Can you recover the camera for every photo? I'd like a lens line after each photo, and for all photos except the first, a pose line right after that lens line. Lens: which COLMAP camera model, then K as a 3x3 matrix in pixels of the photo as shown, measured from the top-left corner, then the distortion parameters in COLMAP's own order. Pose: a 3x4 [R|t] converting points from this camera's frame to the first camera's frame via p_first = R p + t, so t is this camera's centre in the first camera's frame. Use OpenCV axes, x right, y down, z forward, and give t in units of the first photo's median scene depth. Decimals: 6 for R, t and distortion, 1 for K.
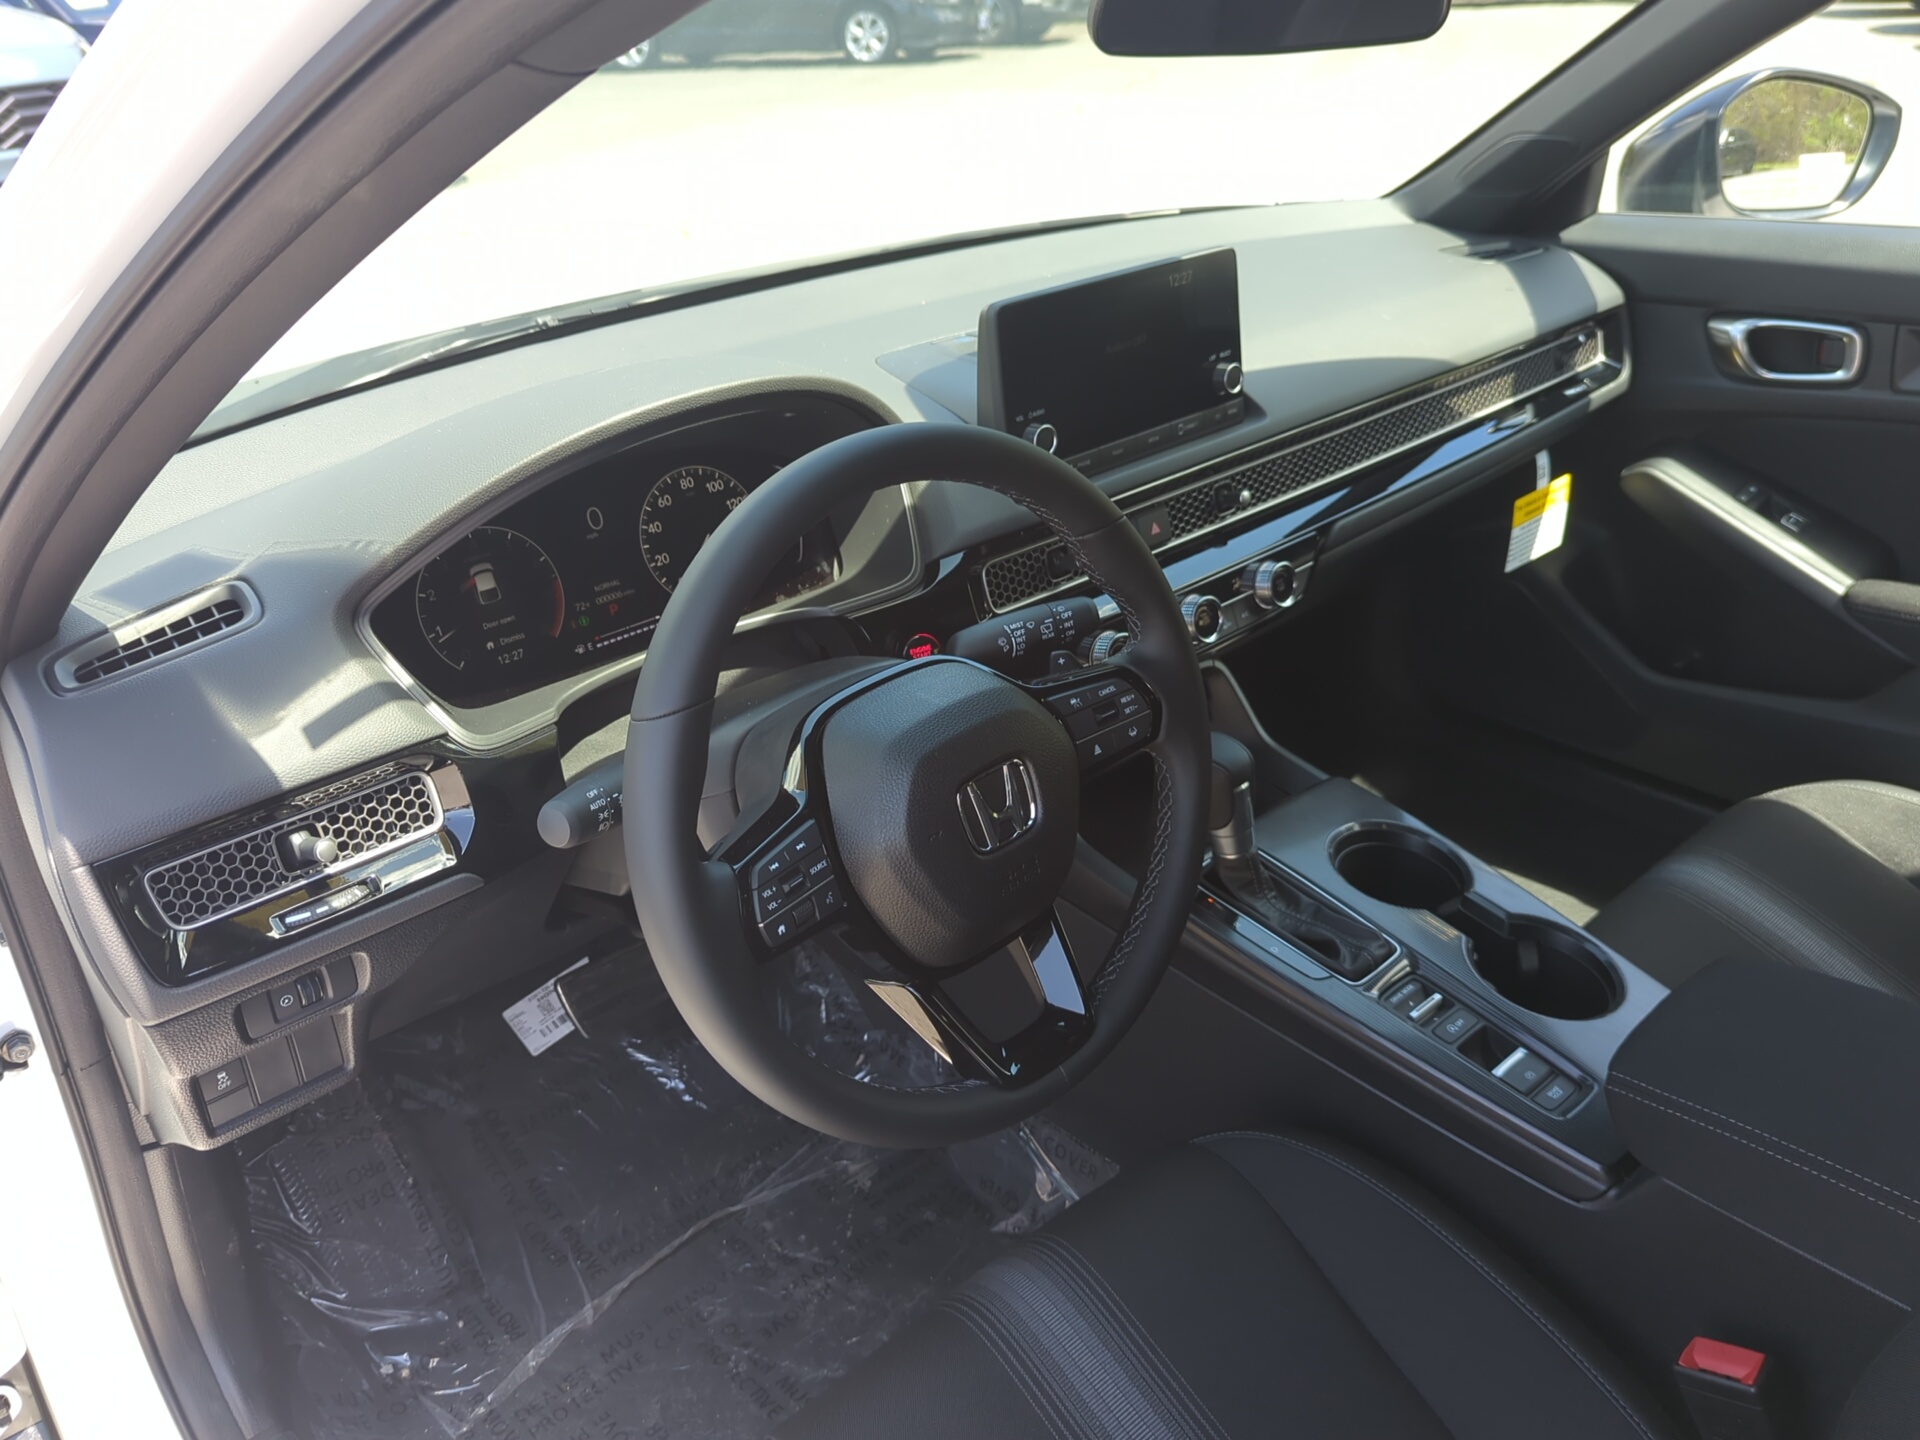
lens RADIAL K [[1577.1, 0, 976.8], [0, 1577.1, 684.2], [0, 0, 1]] dist [0.055842, -0.056546]
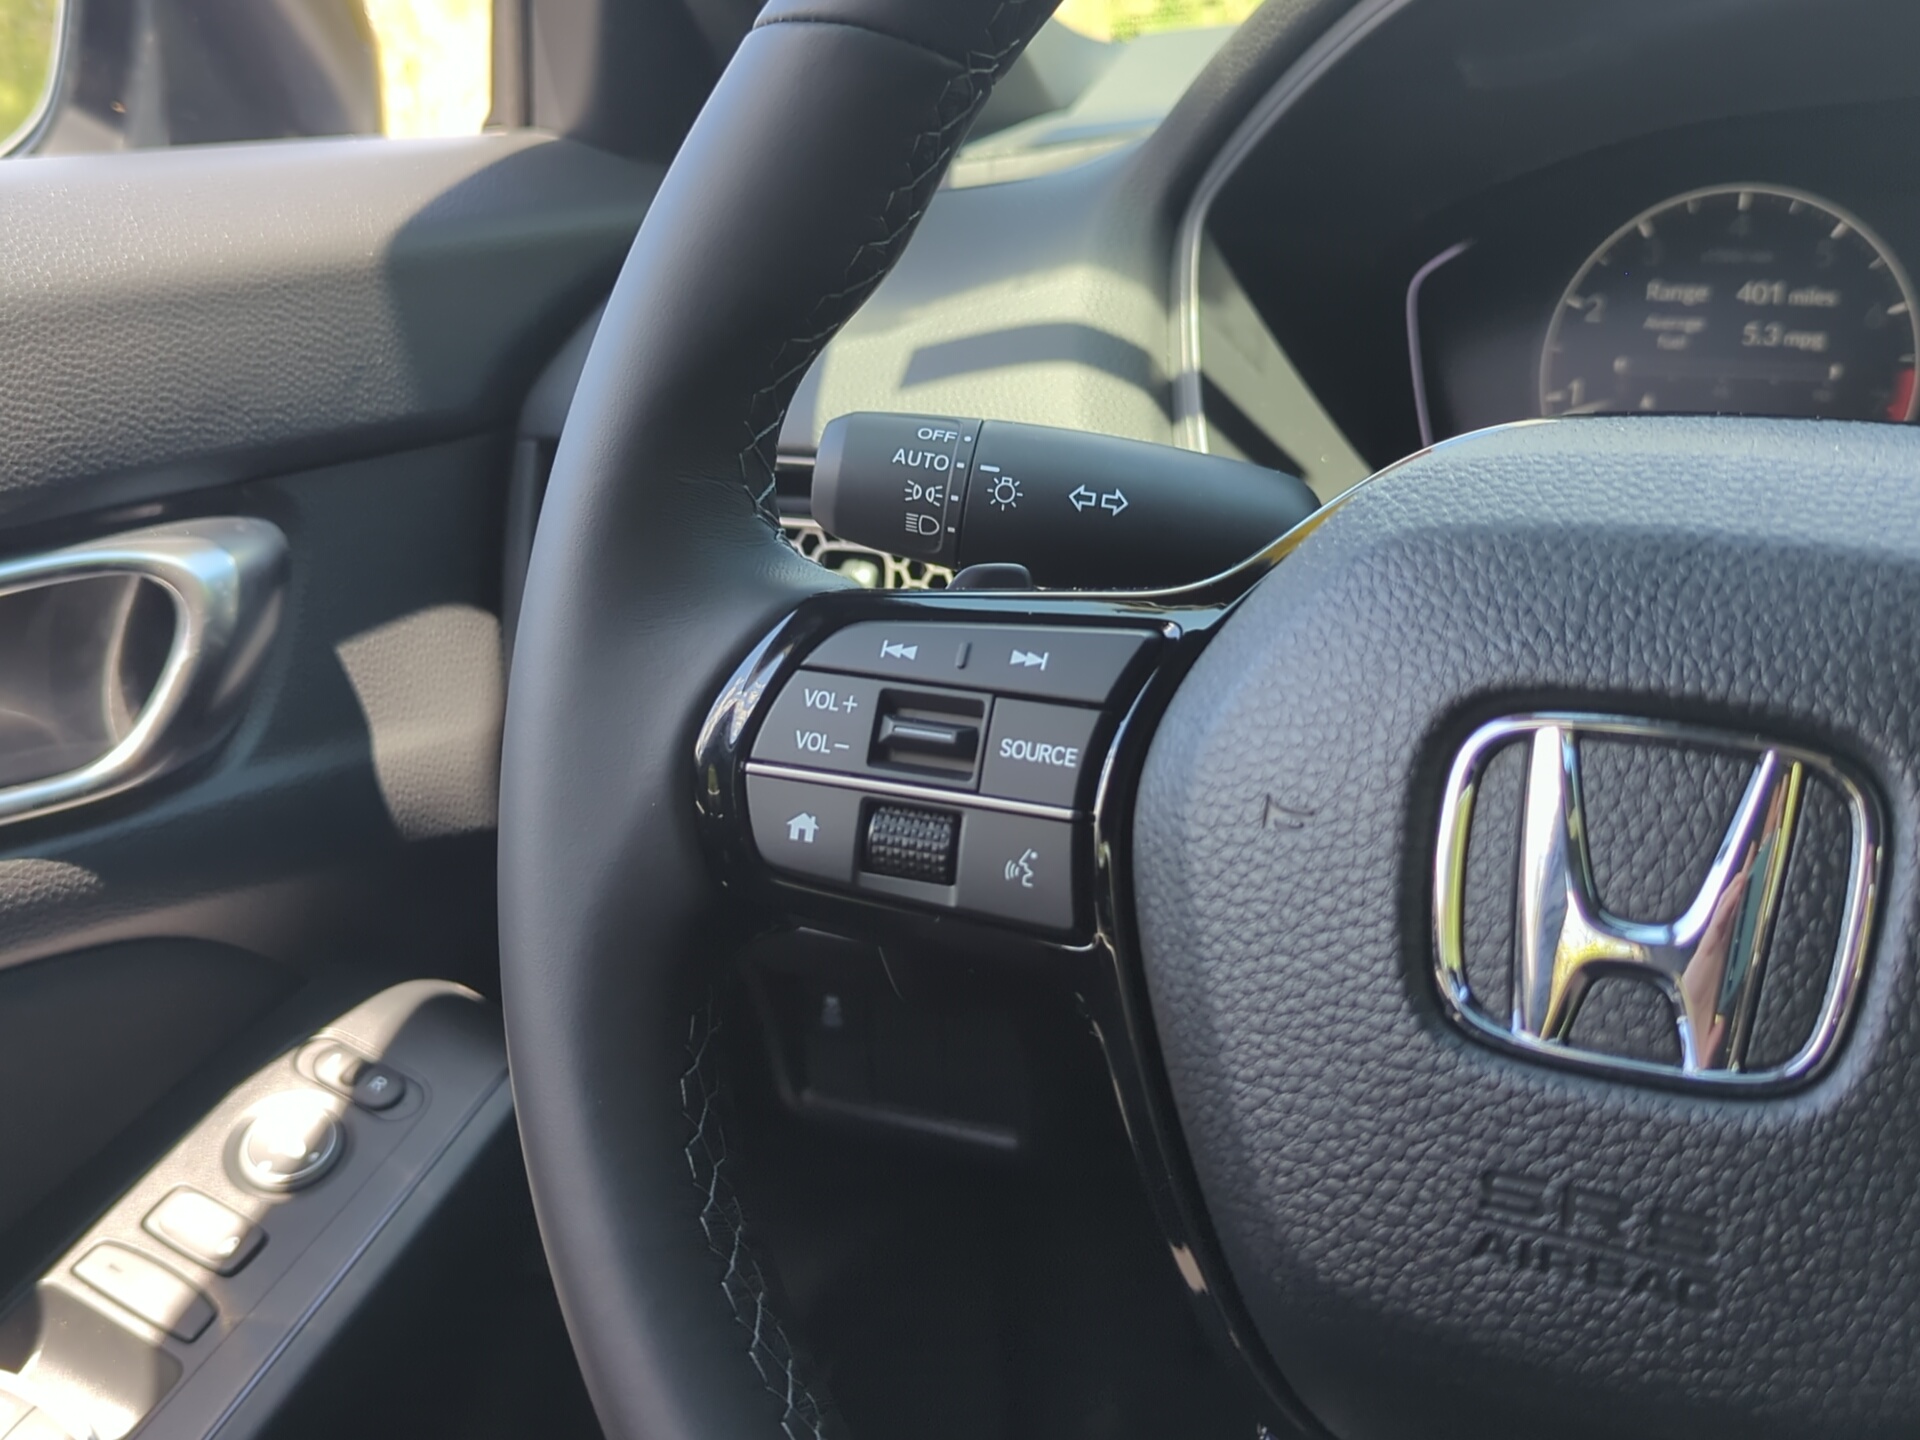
lens RADIAL K [[2365.3, 0, 981.8], [0, 2365.3, 685.7], [0, 0, 1]] dist [0.042025, 0.000000]
pose [[0.303929, 0.300384, -0.904100, 0.198649], [-0.379461, 0.908636, 0.174328, -0.011323], [0.873863, 0.290088, 0.390145, 0.574560]]
